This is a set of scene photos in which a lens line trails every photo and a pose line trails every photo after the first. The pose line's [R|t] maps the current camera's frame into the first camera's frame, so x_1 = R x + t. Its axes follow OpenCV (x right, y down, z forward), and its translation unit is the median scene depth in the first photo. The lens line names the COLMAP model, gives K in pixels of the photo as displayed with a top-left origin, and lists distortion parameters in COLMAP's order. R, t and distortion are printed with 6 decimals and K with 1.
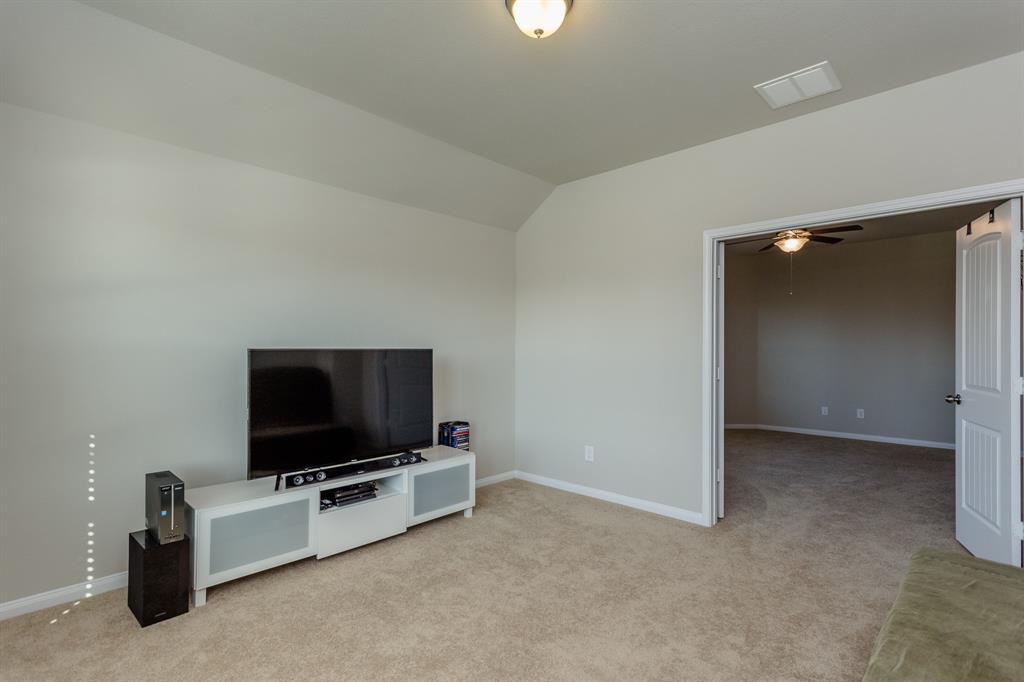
lens RADIAL K [[502.1, 0, 512.0], [0, 502.1, 341.0], [0, 0, 1]] dist [0.000689, 0.000153]
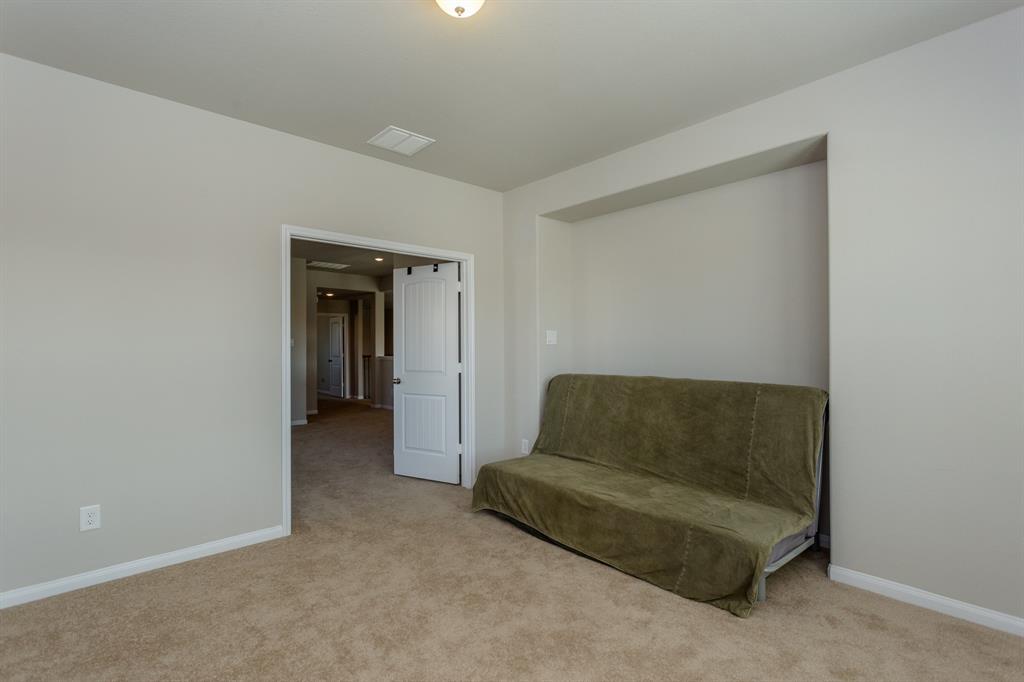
lens RADIAL K [[490.2, 0, 518.0], [0, 490.2, 336.4], [0, 0, 1]] dist [0.000434, 0.000092]
pose [[0.043995, 0.018819, 0.998854, -0.577878], [-0.006543, 0.999807, -0.018548, 0.007302], [-0.999010, -0.005720, 0.044110, 0.576816]]
